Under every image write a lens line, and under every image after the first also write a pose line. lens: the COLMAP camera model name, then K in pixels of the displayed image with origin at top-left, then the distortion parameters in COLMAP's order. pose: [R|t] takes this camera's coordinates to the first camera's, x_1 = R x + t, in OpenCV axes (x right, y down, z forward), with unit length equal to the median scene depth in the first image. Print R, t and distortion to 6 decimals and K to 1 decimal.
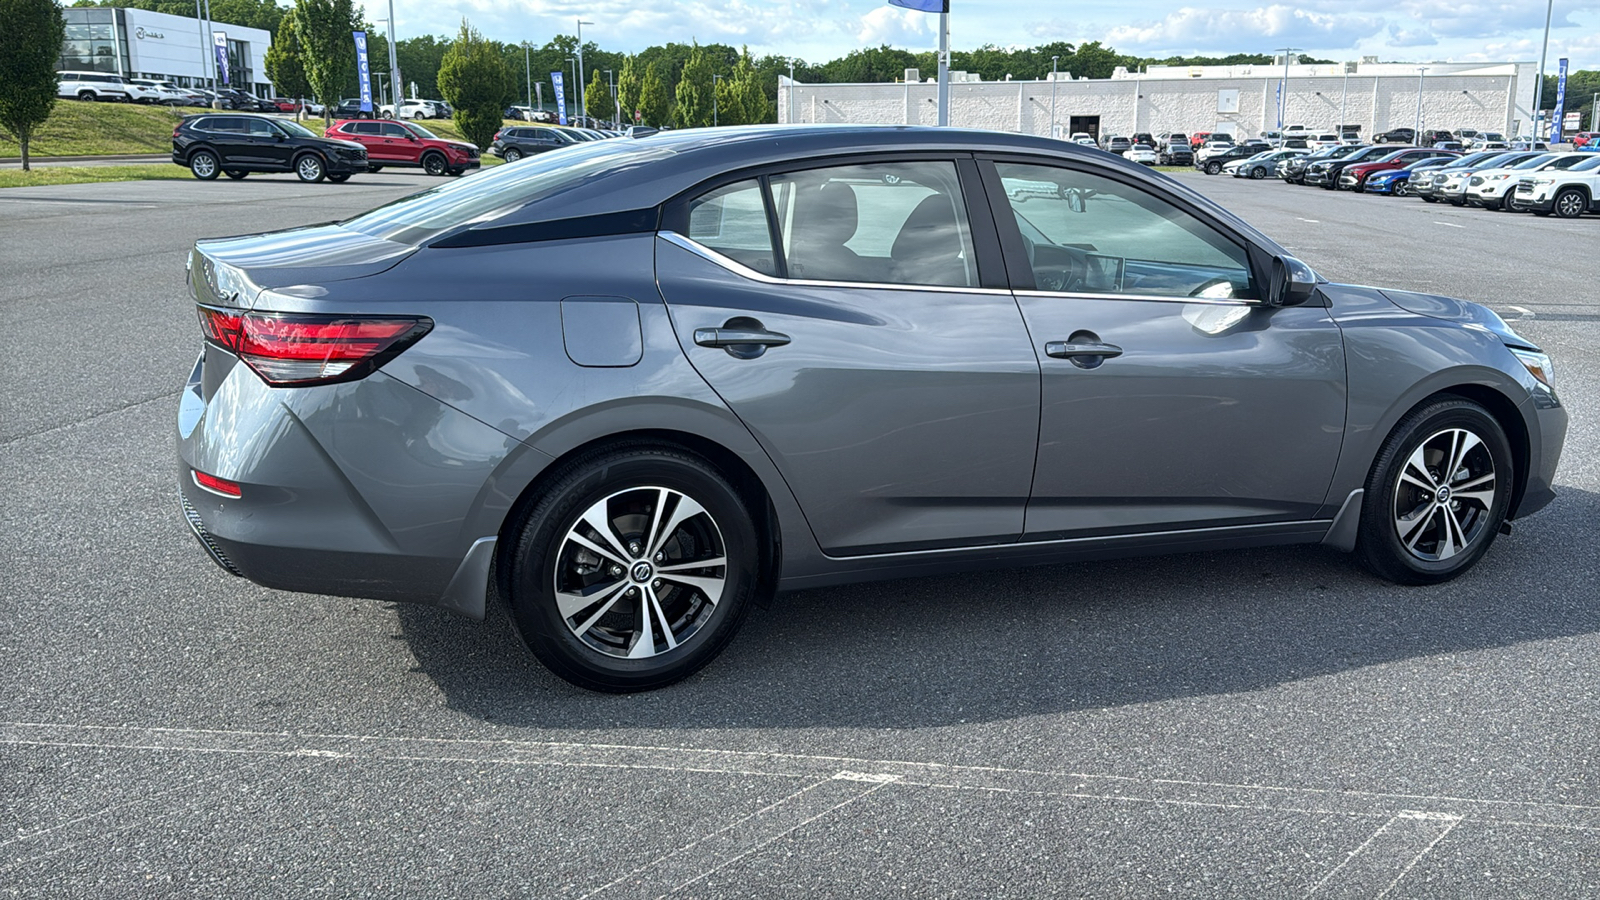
lens RADIAL K [[1370.2, 0, 839.9], [0, 1370.2, 469.6], [0, 0, 1]] dist [0.115277, -0.175420]
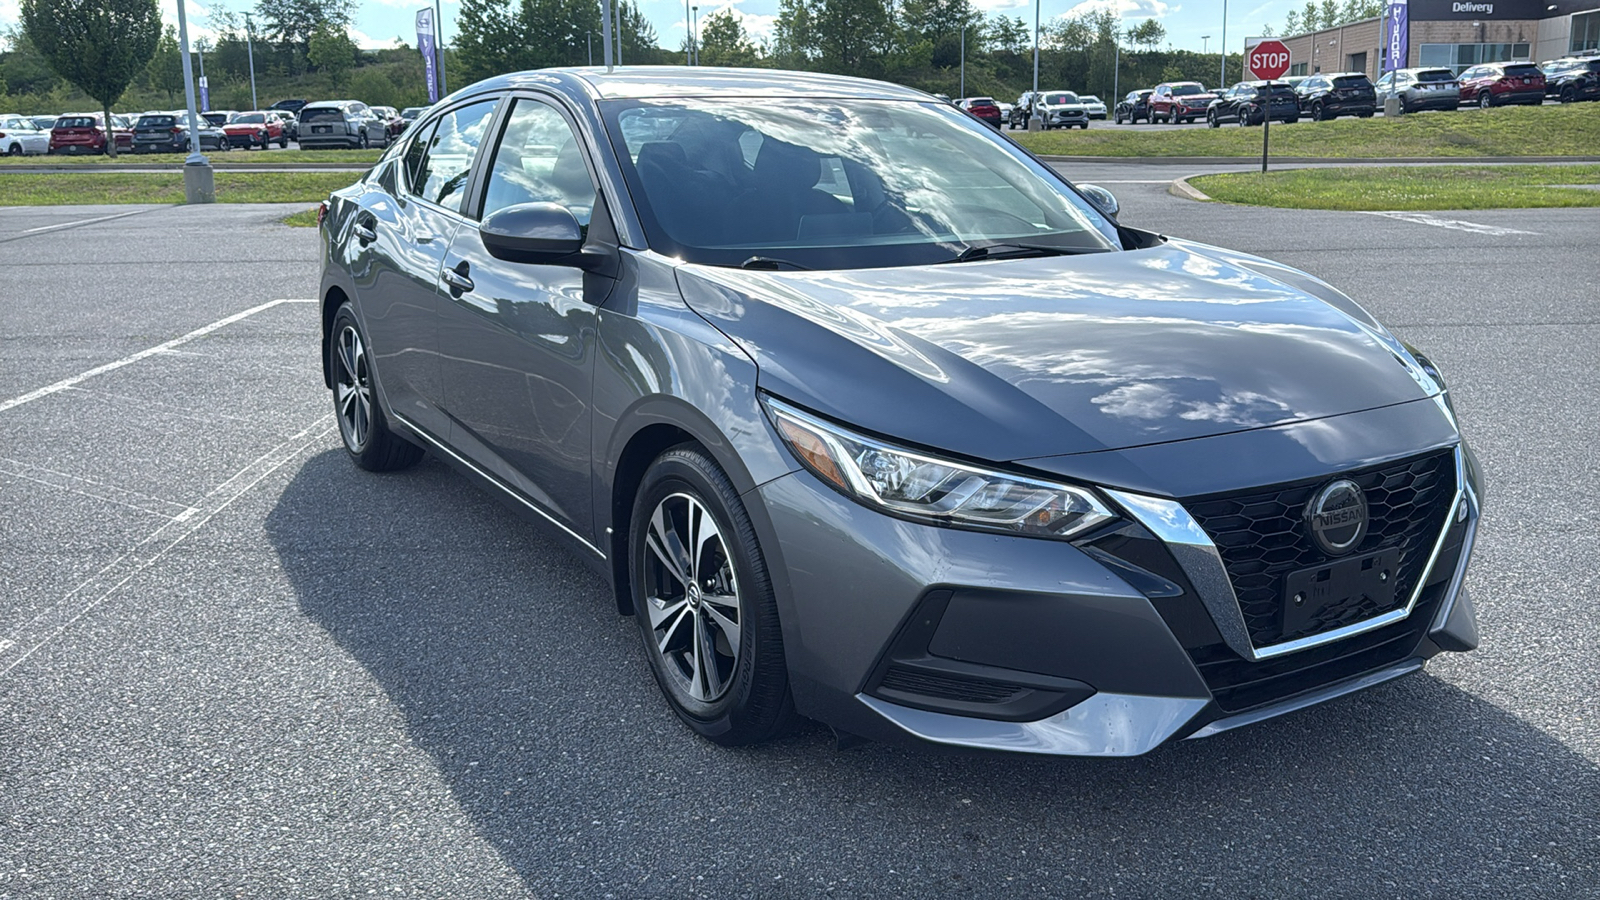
lens RADIAL K [[1377.8, 0, 801.0], [0, 1377.8, 451.4], [0, 0, 1]] dist [0.077807, -0.123329]
pose [[0.123743, 0.206913, -0.970502, 0.145255], [-0.213740, 0.960620, 0.177553, -0.023723], [0.969022, 0.185464, 0.163096, 0.129268]]
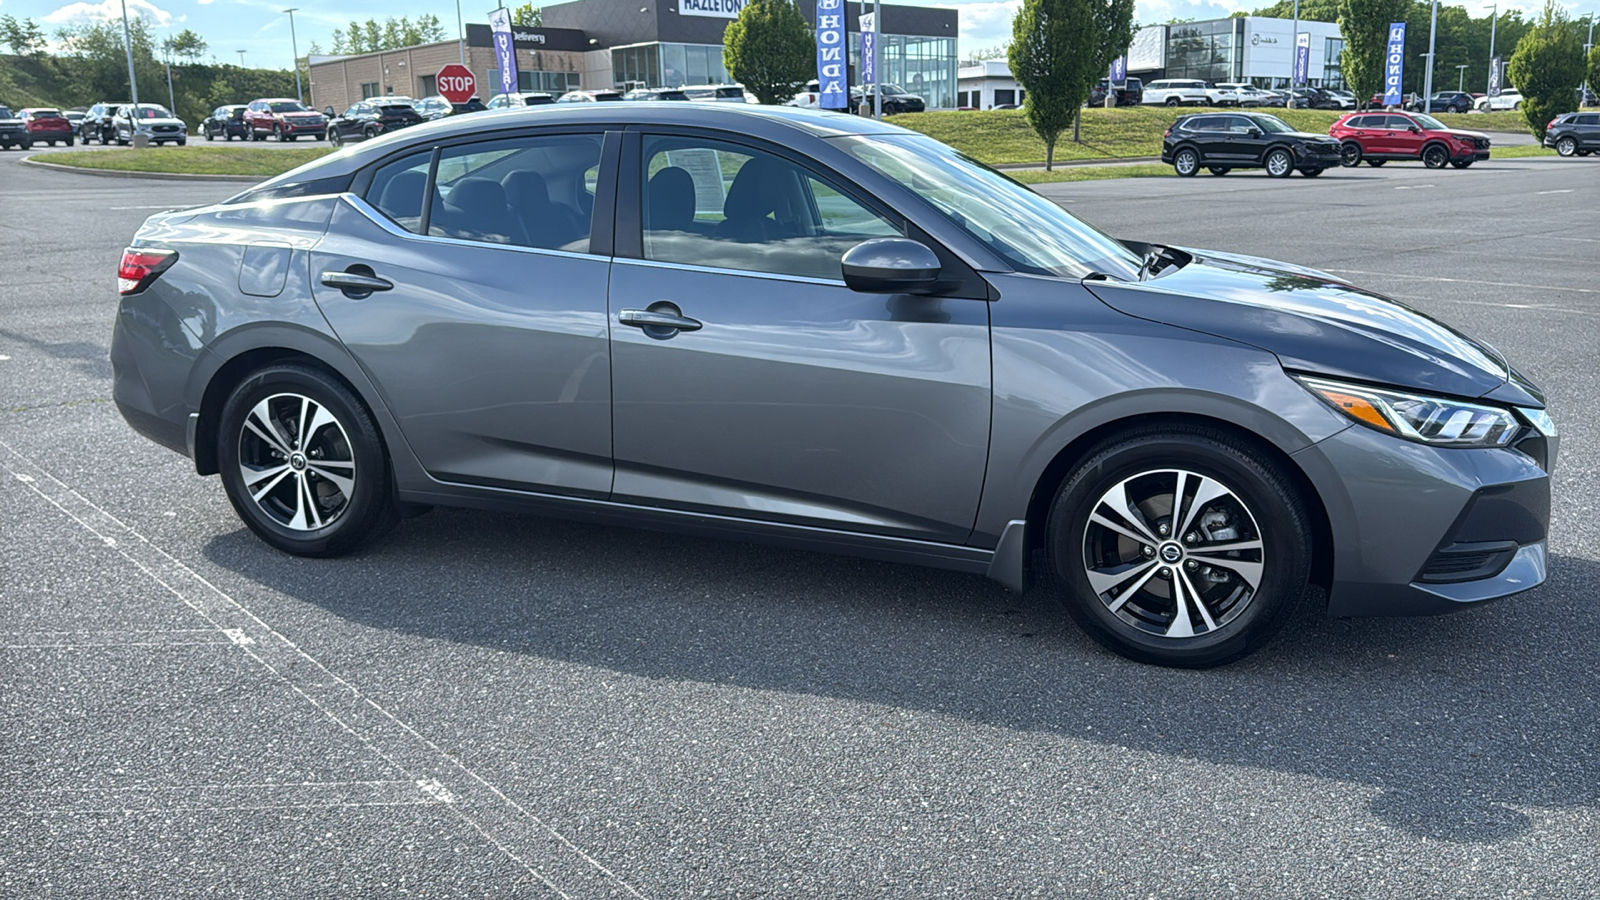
lens RADIAL K [[1370.2, 0, 817.9], [0, 1370.2, 480.6], [0, 0, 1]] dist [0.115277, -0.175420]
pose [[0.711661, 0.146897, -0.686994, 0.113383], [-0.140562, 0.987894, 0.065628, -0.006279], [0.688318, 0.049861, 0.723694, 0.042100]]
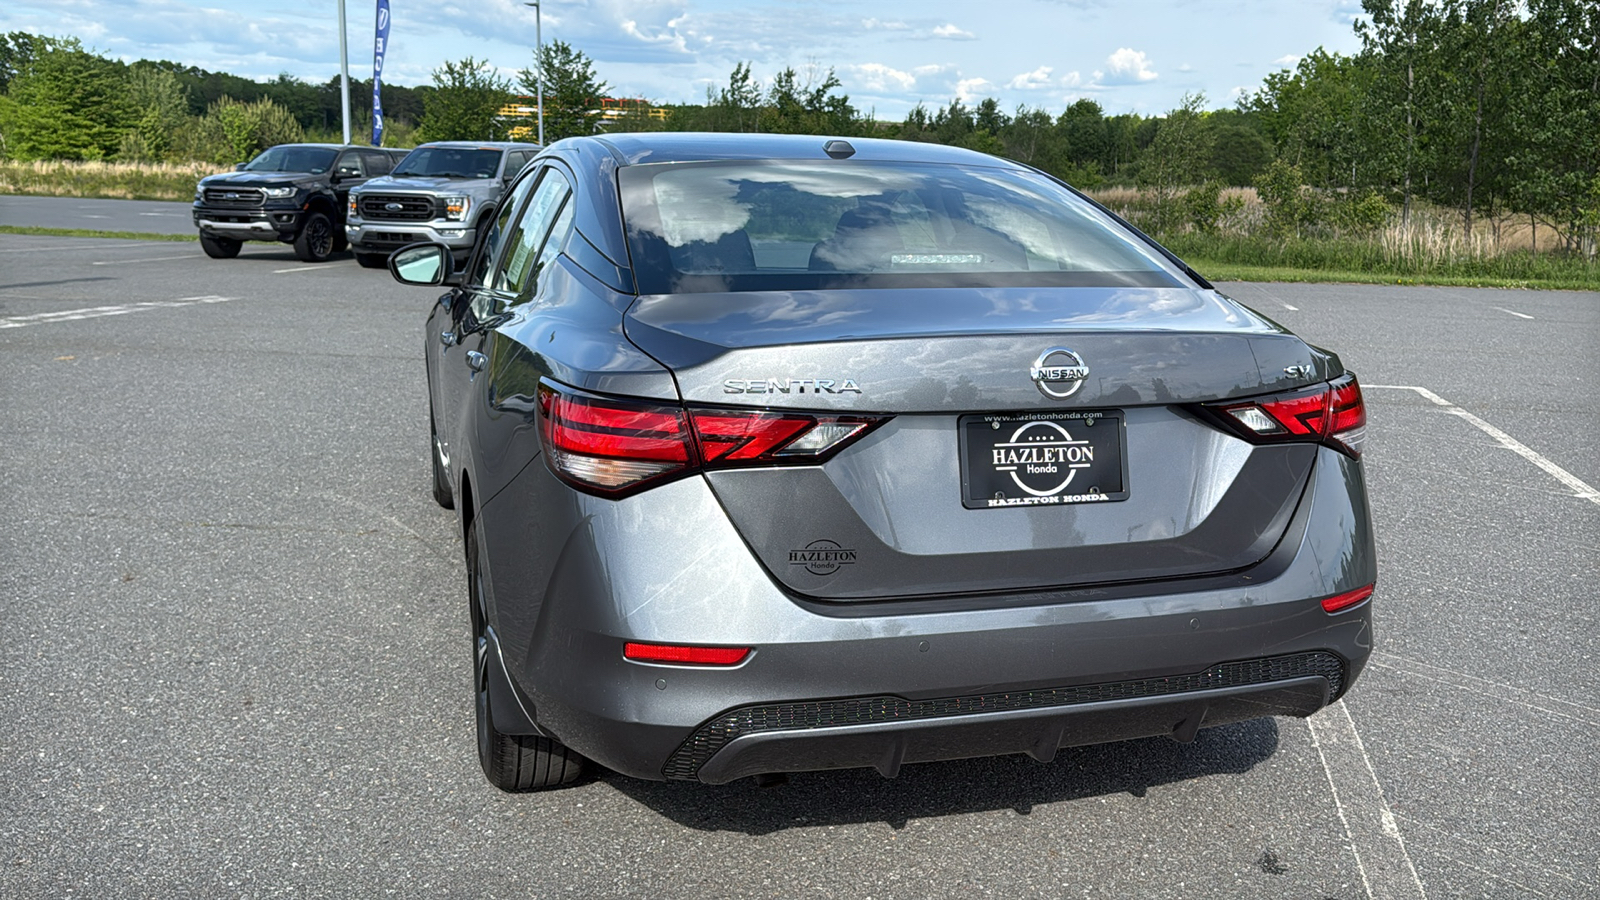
lens RADIAL K [[1371.2, 0, 822.8], [0, 1371.2, 483.2], [0, 0, 1]] dist [0.094931, -0.137849]
pose [[0.113736, -0.230309, 0.966448, -0.121953], [0.200900, 0.957996, 0.204652, -0.027422], [-0.972987, 0.170883, 0.155228, 0.113514]]
